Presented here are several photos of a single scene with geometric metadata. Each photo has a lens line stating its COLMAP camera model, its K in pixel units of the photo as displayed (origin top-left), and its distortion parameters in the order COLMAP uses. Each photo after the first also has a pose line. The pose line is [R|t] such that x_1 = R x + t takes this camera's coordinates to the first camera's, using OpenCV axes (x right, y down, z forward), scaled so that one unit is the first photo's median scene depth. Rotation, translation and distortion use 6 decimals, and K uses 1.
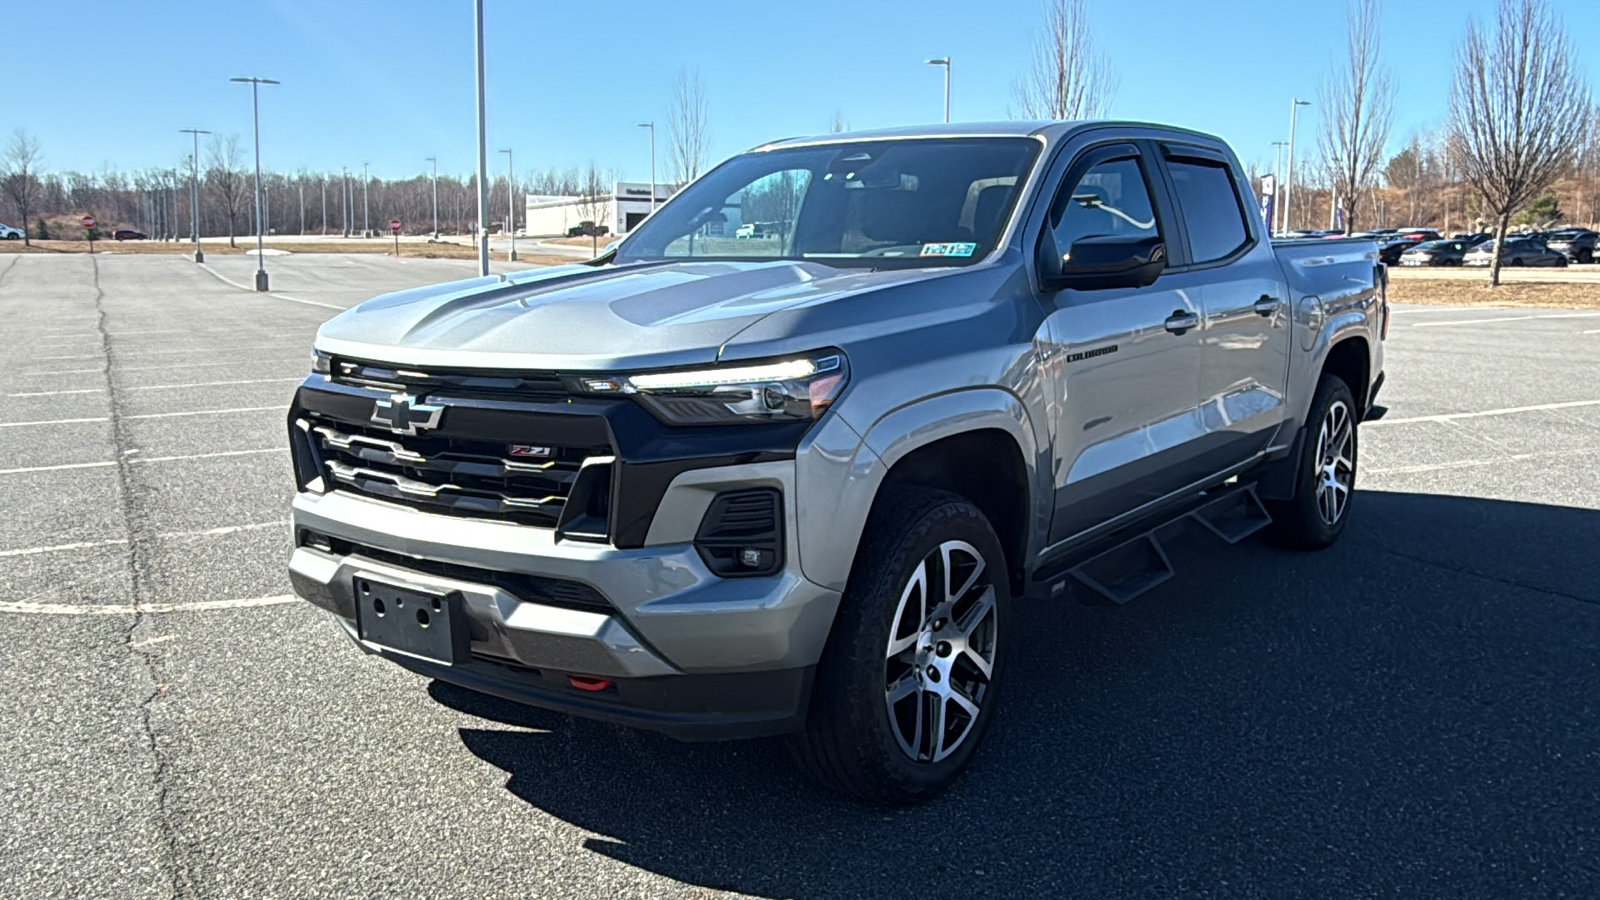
lens RADIAL K [[1378.2, 0, 801.1], [0, 1378.2, 449.7], [0, 0, 1]] dist [0.007617, -0.018737]
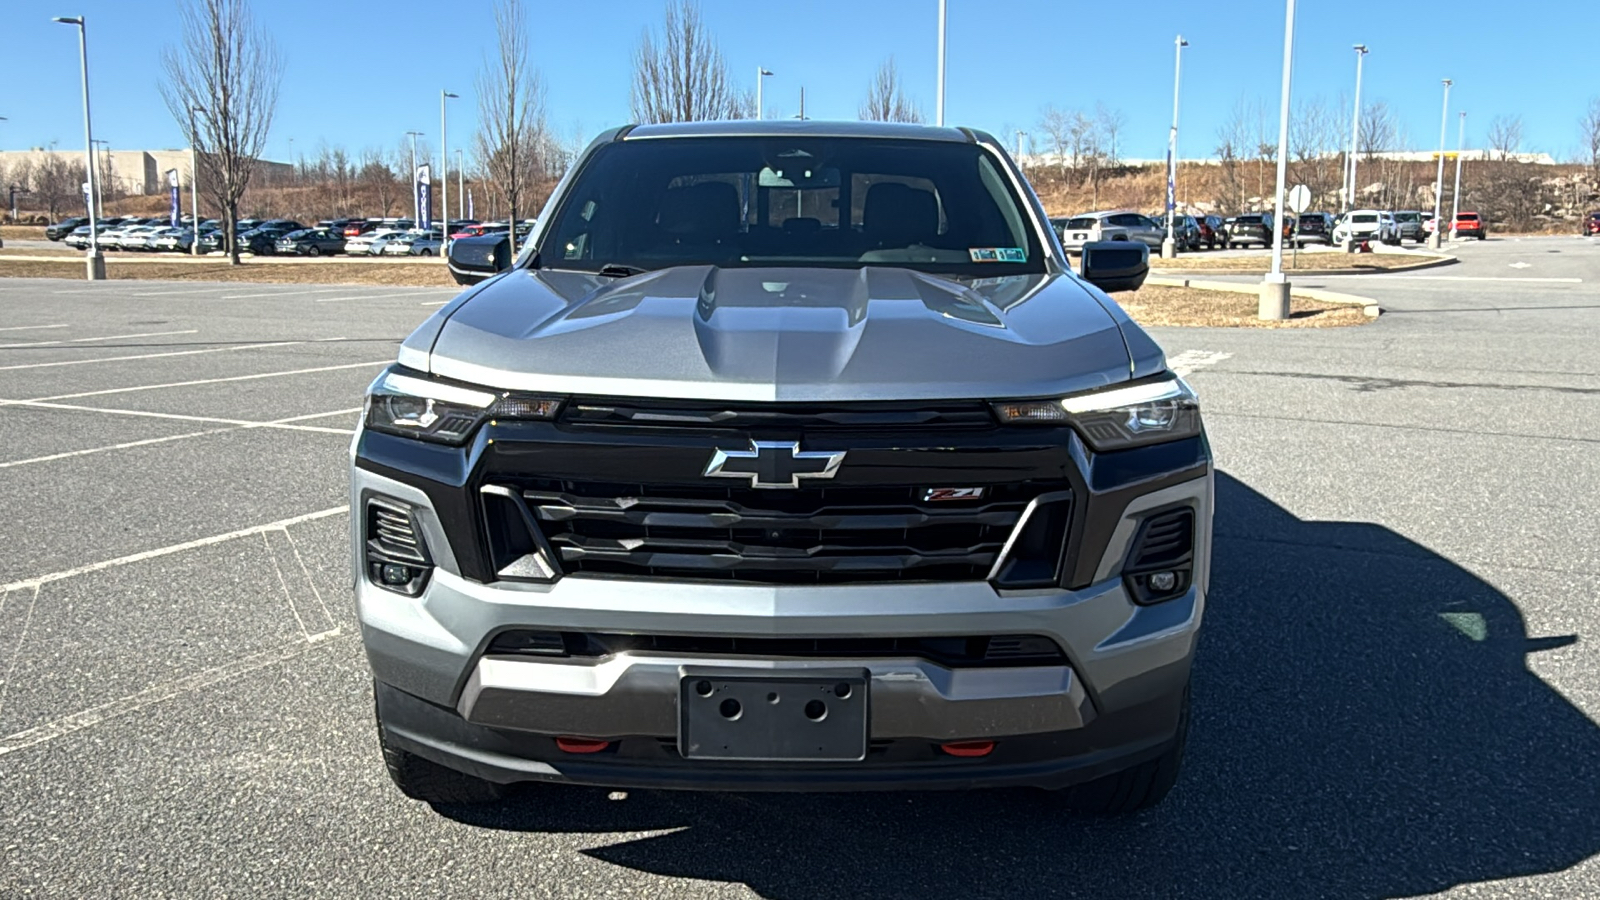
lens RADIAL K [[1378.2, 0, 802.5], [0, 1378.2, 446.8], [0, 0, 1]] dist [0.007617, -0.018737]
pose [[0.812283, -0.078407, 0.577969, -0.650519], [0.074379, 0.996758, 0.030687, -0.052384], [-0.578502, 0.018062, 0.815481, 0.295196]]
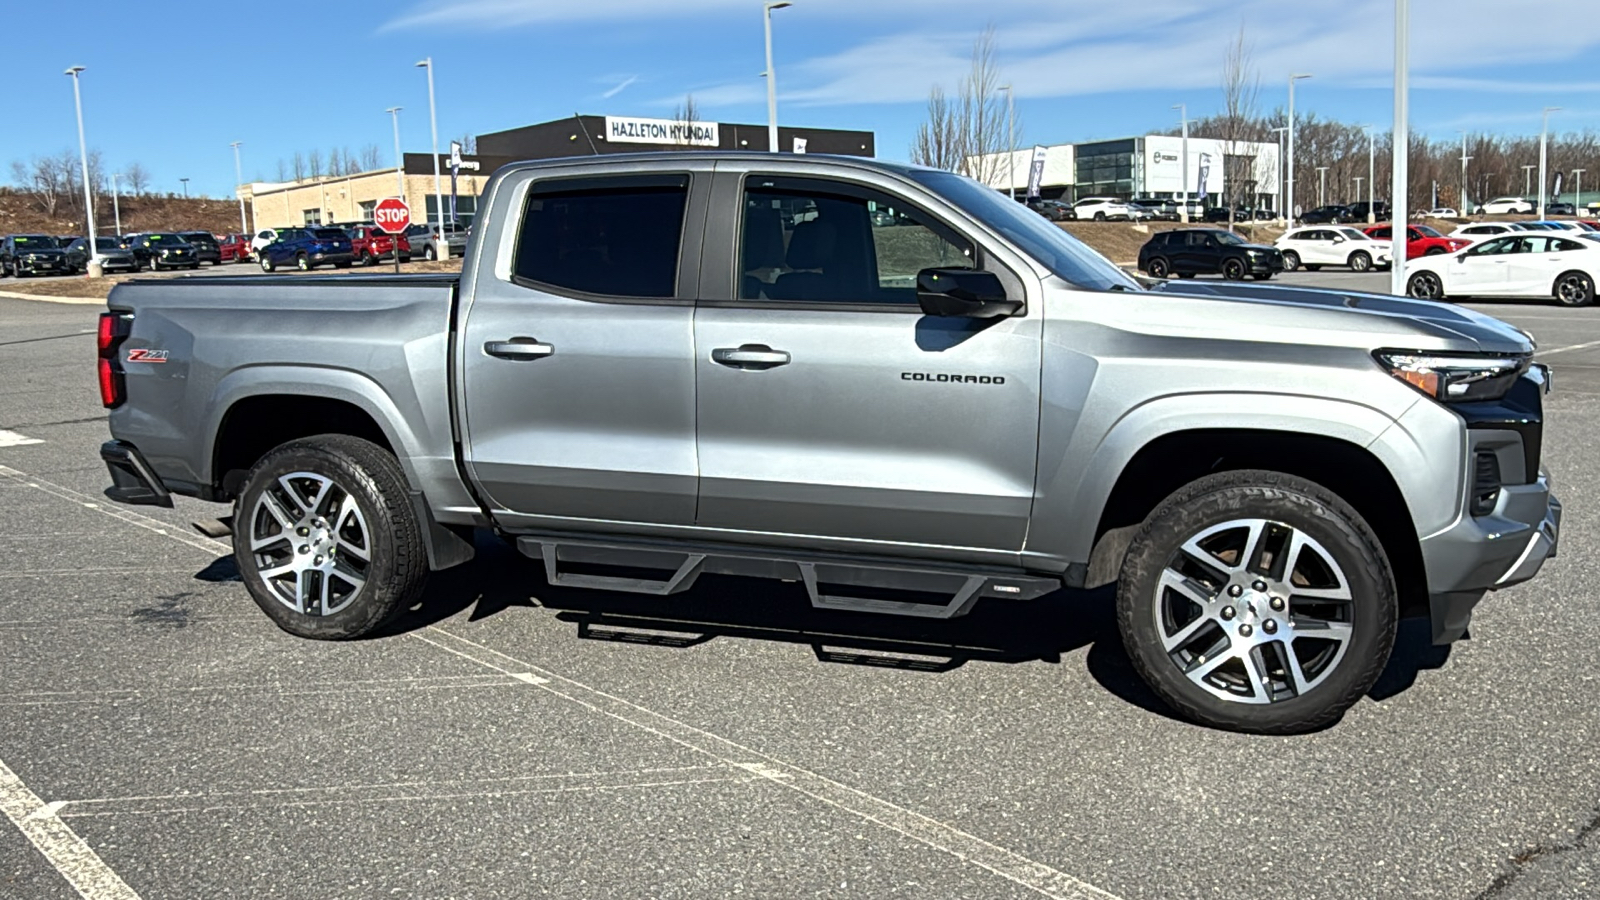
lens RADIAL K [[1378.2, 0, 802.8], [0, 1378.2, 449.2], [0, 0, 1]] dist [0.007617, -0.018737]
pose [[-0.279460, -0.123422, 0.952192, -1.269026], [0.162040, 0.971417, 0.173471, -0.287572], [-0.946385, 0.202771, -0.251473, 1.850205]]
